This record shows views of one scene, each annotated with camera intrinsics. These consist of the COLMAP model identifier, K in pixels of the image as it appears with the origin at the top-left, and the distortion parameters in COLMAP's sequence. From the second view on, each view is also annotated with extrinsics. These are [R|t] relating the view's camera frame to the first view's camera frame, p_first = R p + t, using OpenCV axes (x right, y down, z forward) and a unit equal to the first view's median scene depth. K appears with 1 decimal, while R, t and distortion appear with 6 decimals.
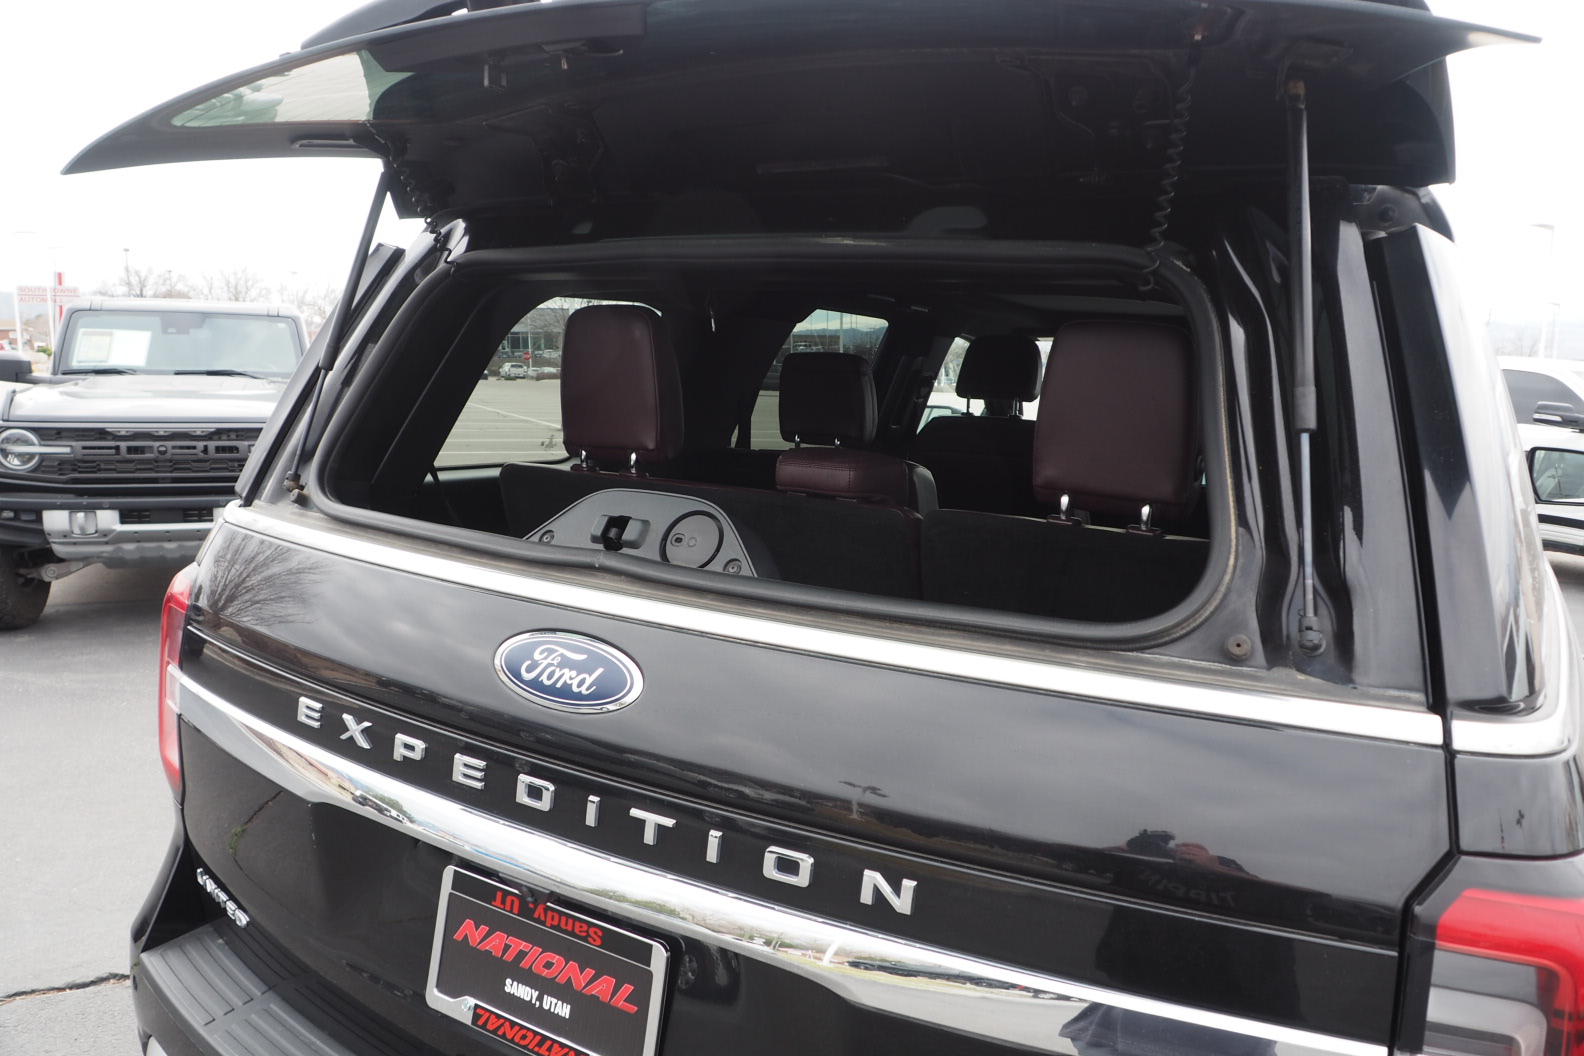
lens RADIAL K [[1124.1, 0, 790.2], [0, 1124.1, 536.1], [0, 0, 1]] dist [-0.009559, -0.000201]
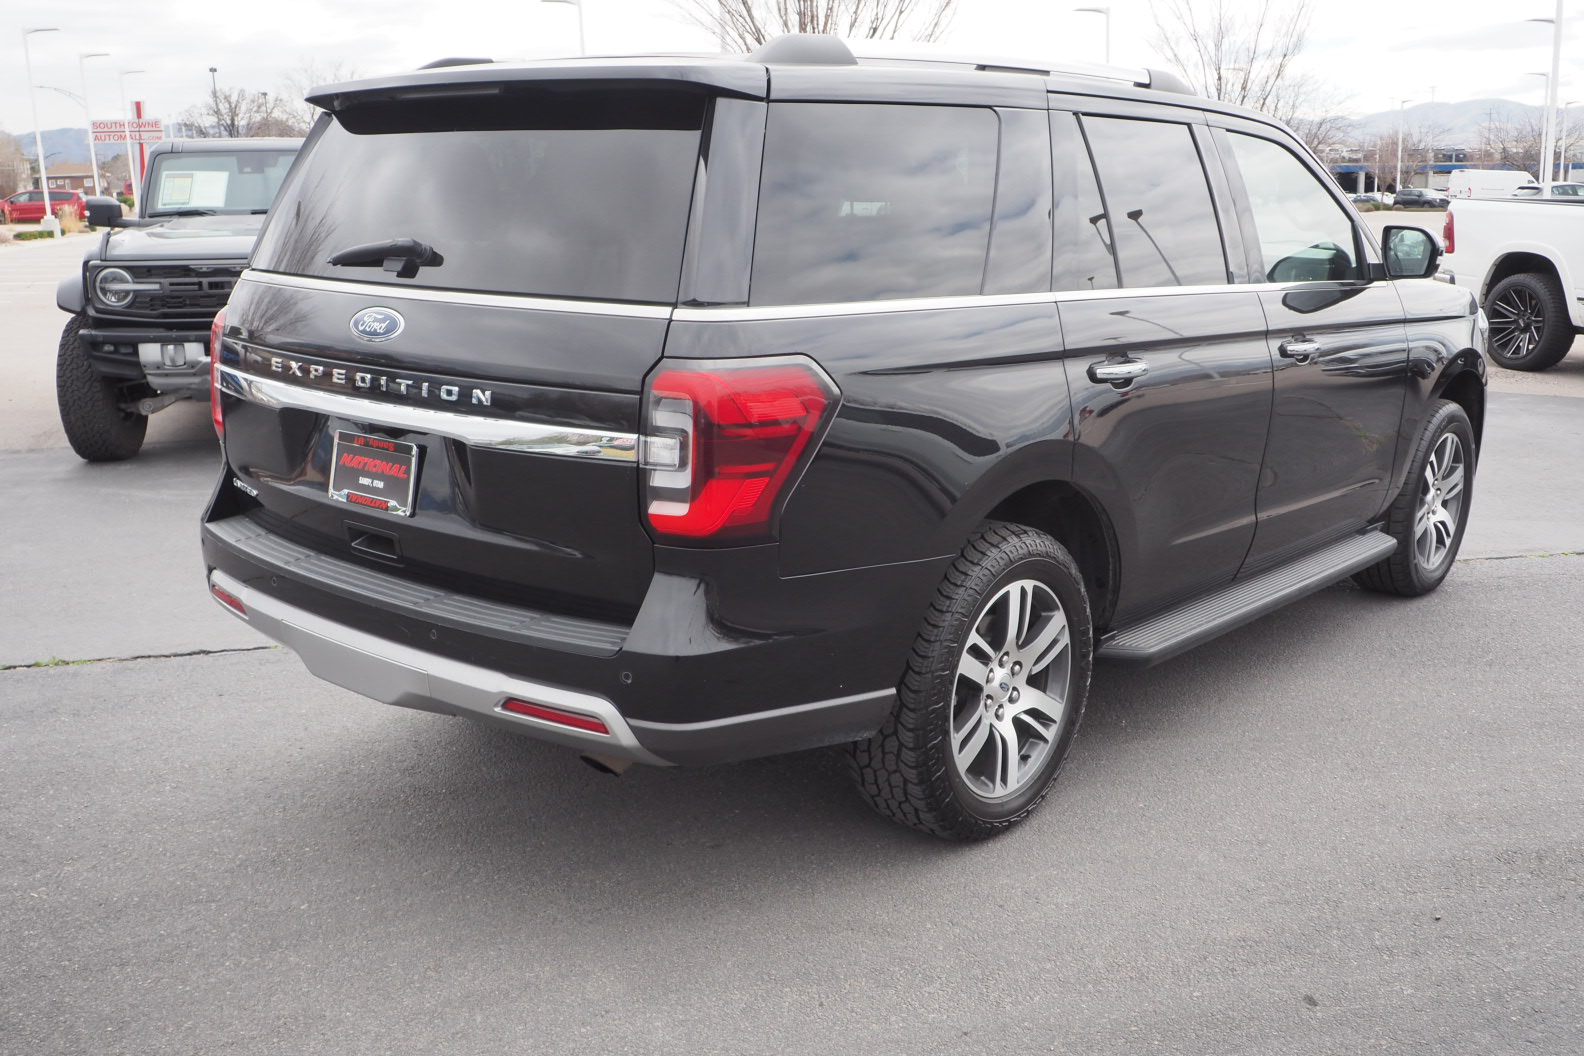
lens RADIAL K [[1531.4, 0, 792.0], [0, 1531.4, 528.0], [0, 0, 1]] dist [0.001037, 0.016515]
pose [[0.983264, 0.000781, -0.182183, 0.534588], [0.011375, 0.997777, 0.065666, 0.156494], [0.181829, -0.066639, 0.981070, -0.838819]]
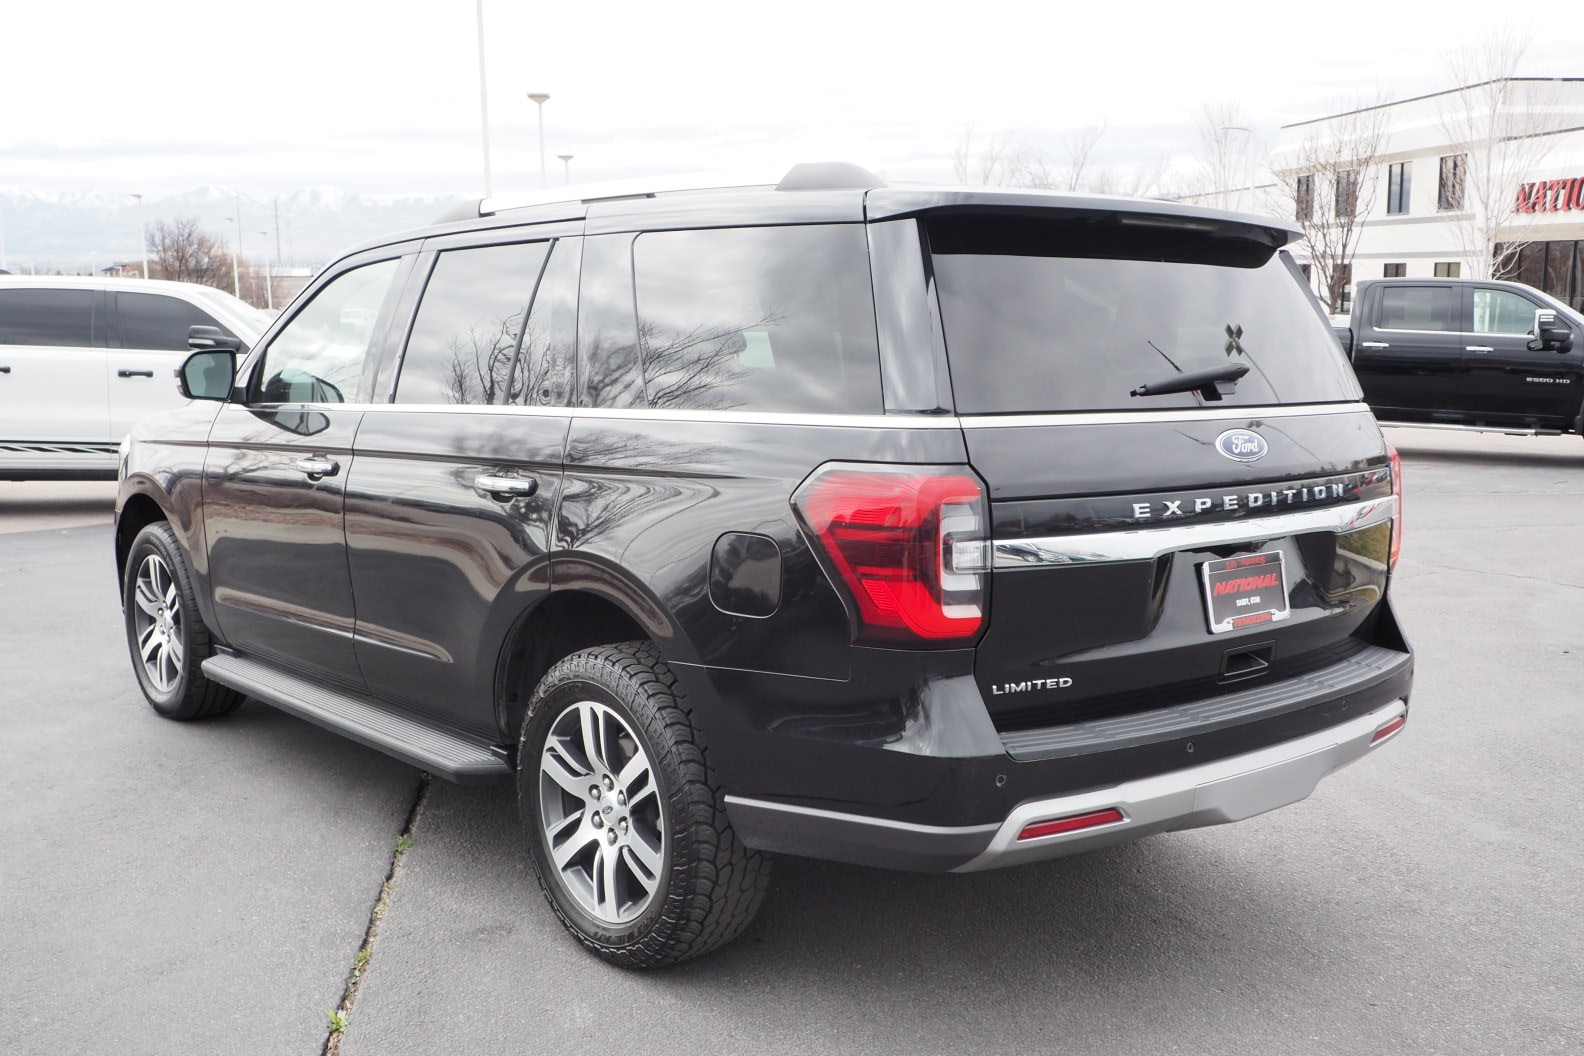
lens RADIAL K [[1531.4, 0, 792.0], [0, 1531.4, 528.0], [0, 0, 1]] dist [0.001037, 0.016515]
pose [[0.308525, -0.158847, 0.937859, -1.588818], [0.151126, 0.981620, 0.116544, -0.097566], [-0.939135, 0.105778, 0.326860, 0.418454]]
